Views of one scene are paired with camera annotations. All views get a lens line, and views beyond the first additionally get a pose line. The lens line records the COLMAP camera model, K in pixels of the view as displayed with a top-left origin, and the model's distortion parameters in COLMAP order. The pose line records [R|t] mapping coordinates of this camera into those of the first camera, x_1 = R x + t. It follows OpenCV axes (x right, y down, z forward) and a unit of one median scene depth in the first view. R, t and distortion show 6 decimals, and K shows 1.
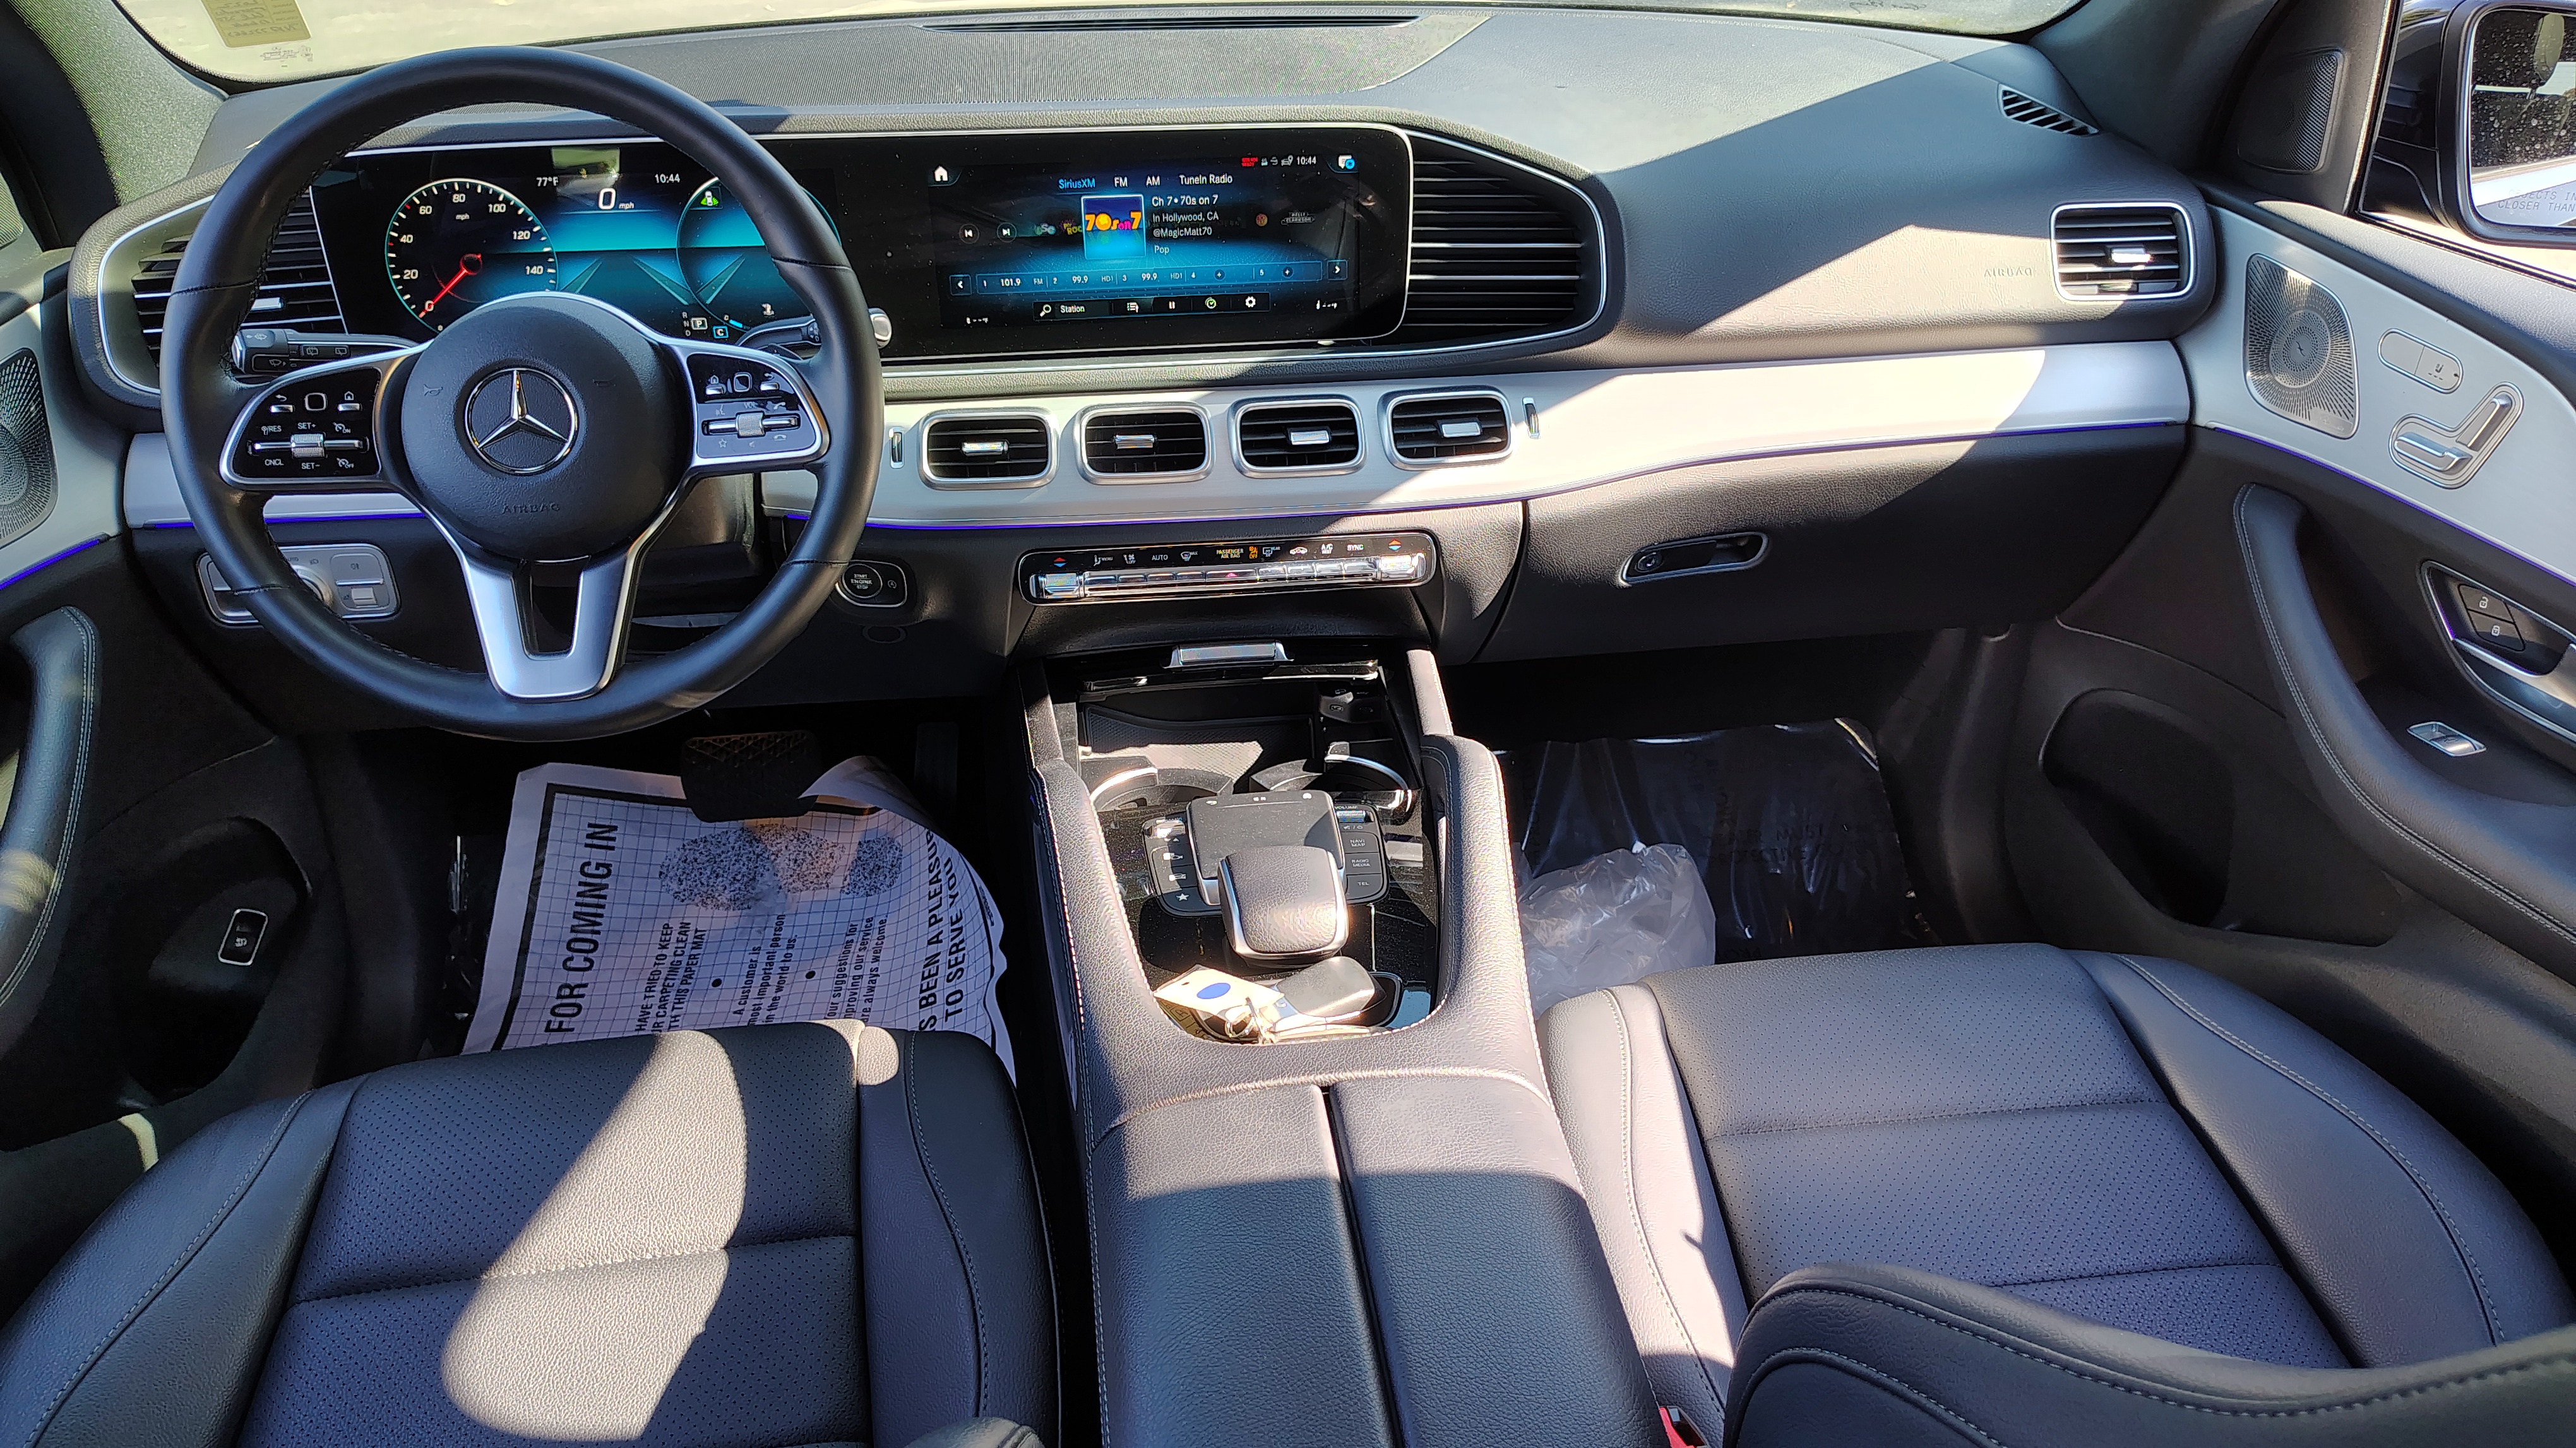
lens RADIAL K [[1933.2, 0, 1336.6], [0, 1933.2, 717.7], [0, 0, 1]] dist [0.057195, -0.066916]
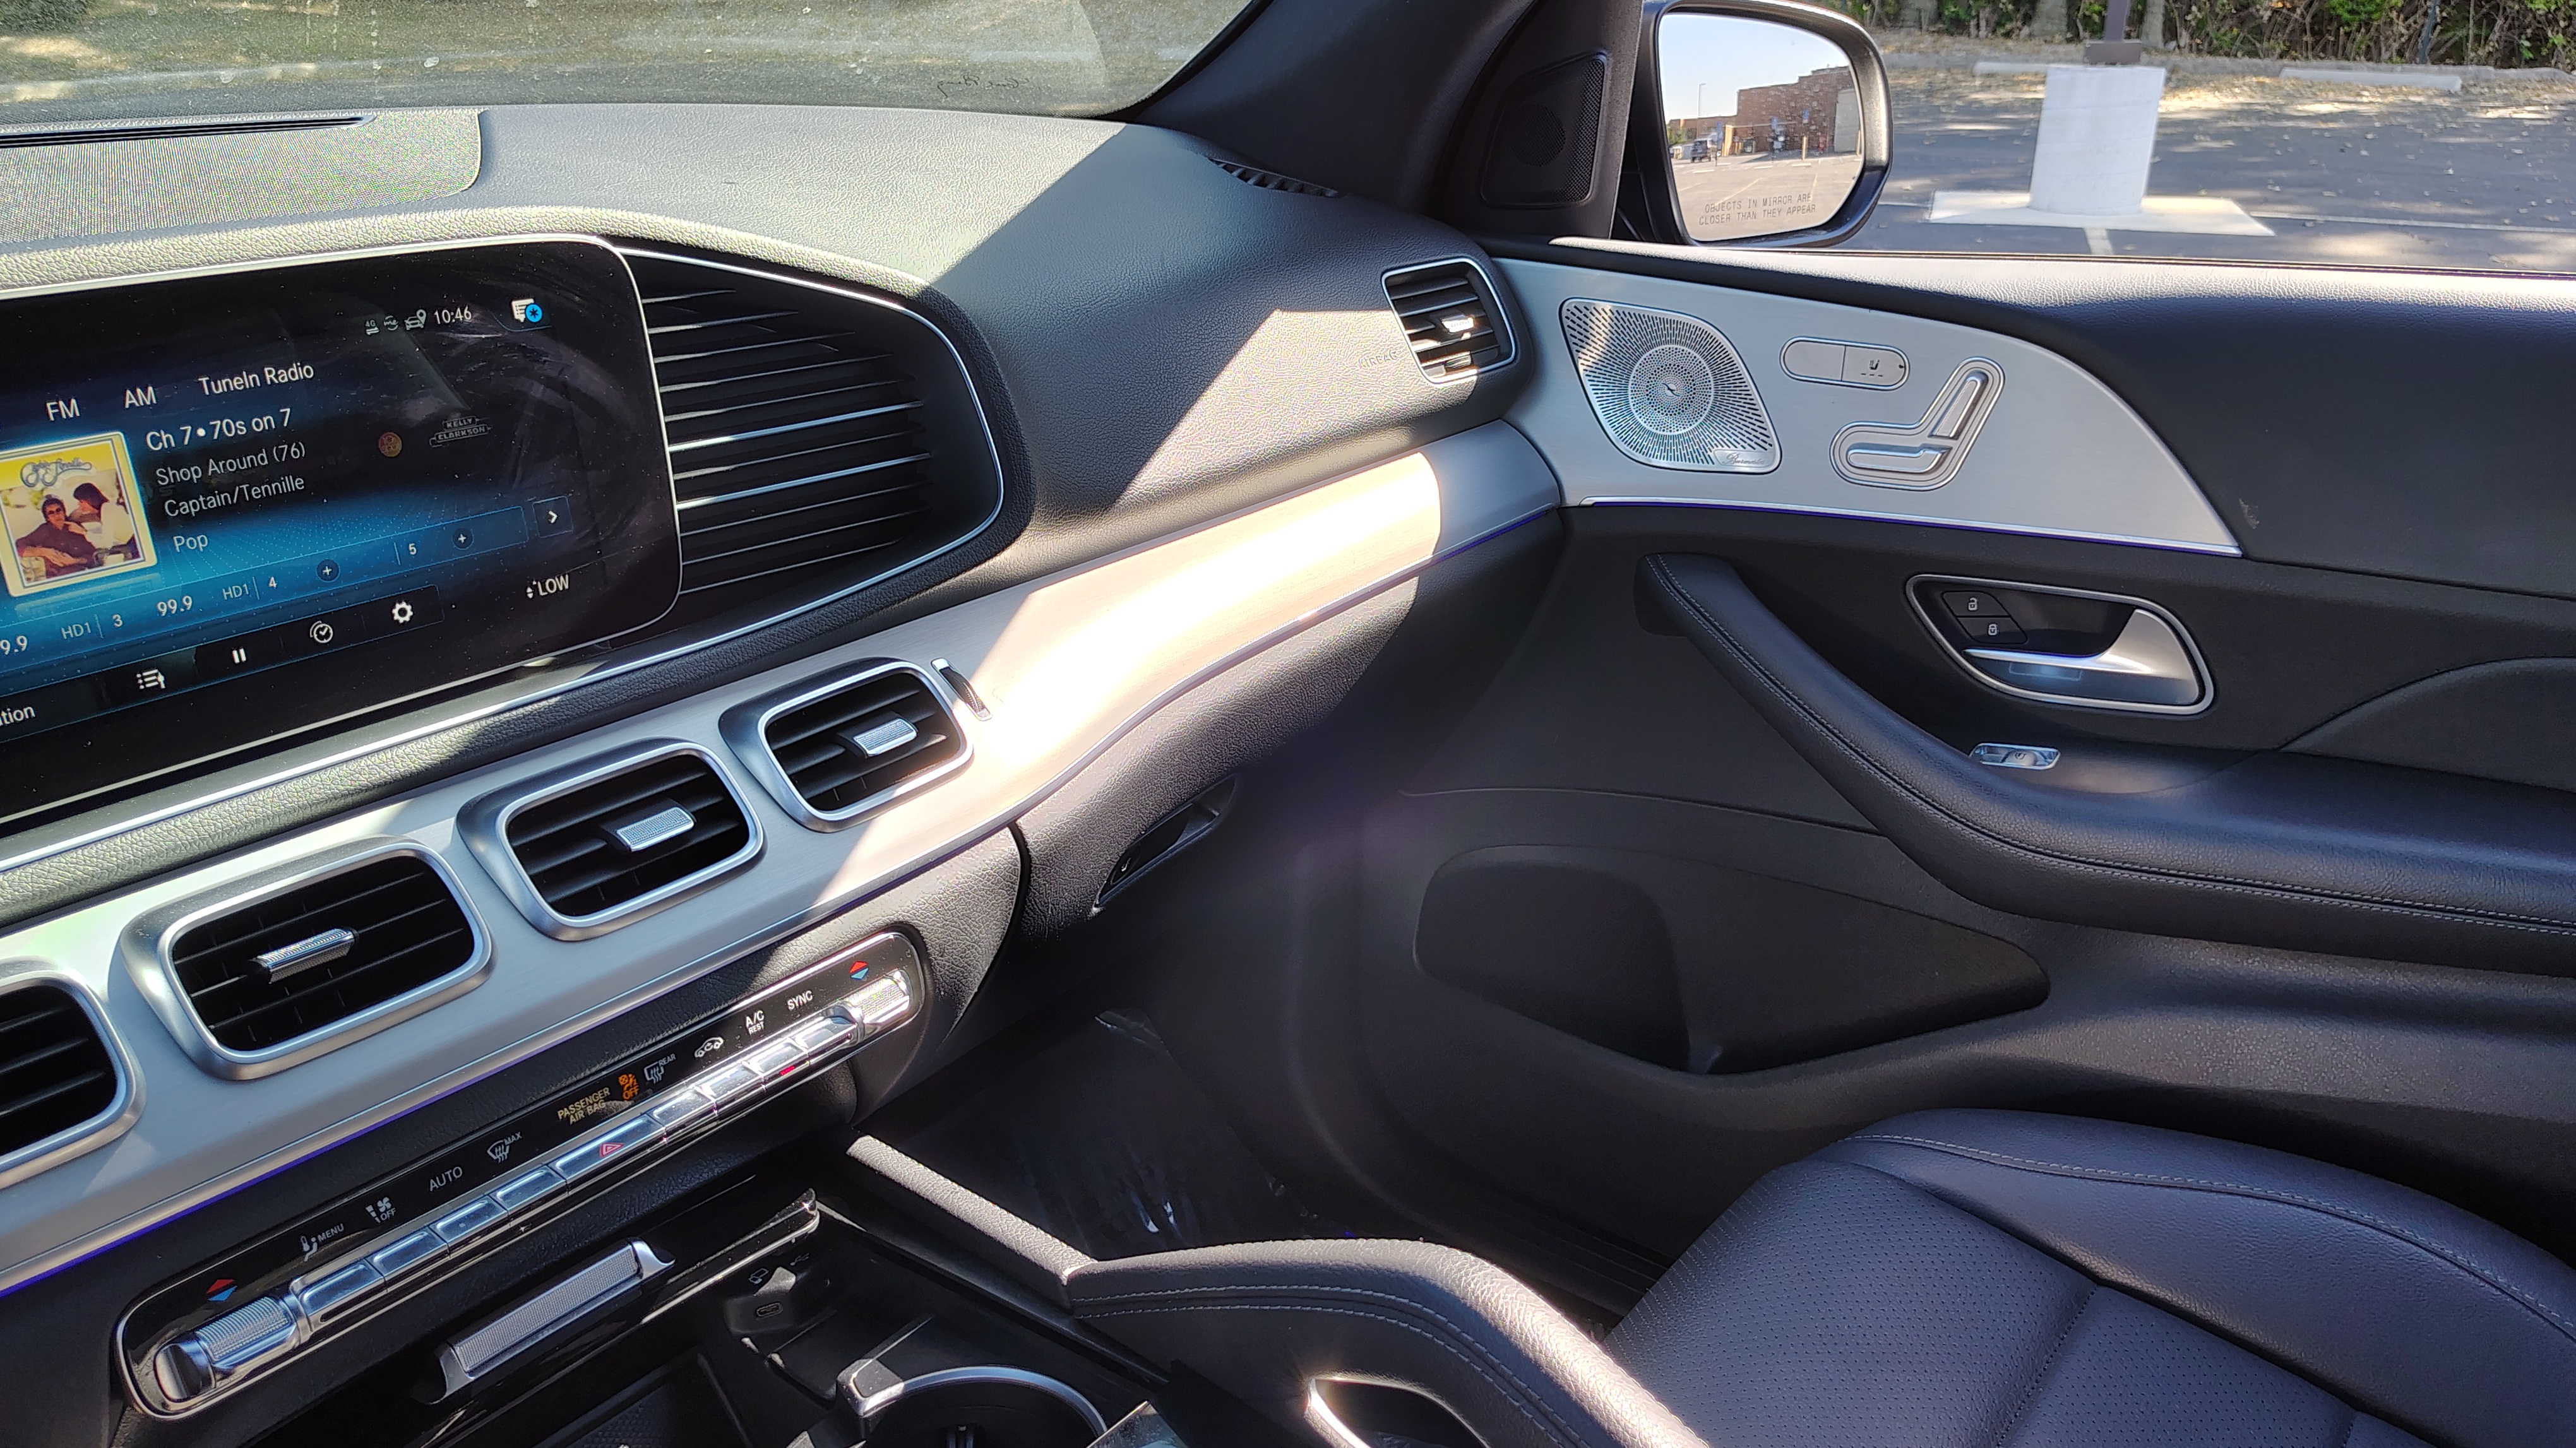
lens RADIAL K [[1933.2, 0, 1336.6], [0, 1933.2, 717.7], [0, 0, 1]] dist [0.057195, -0.066916]
pose [[0.702709, -0.264239, 0.660589, -0.214730], [0.354295, 0.935129, -0.002829, -0.106911], [-0.616989, 0.236032, 0.750742, 0.501552]]
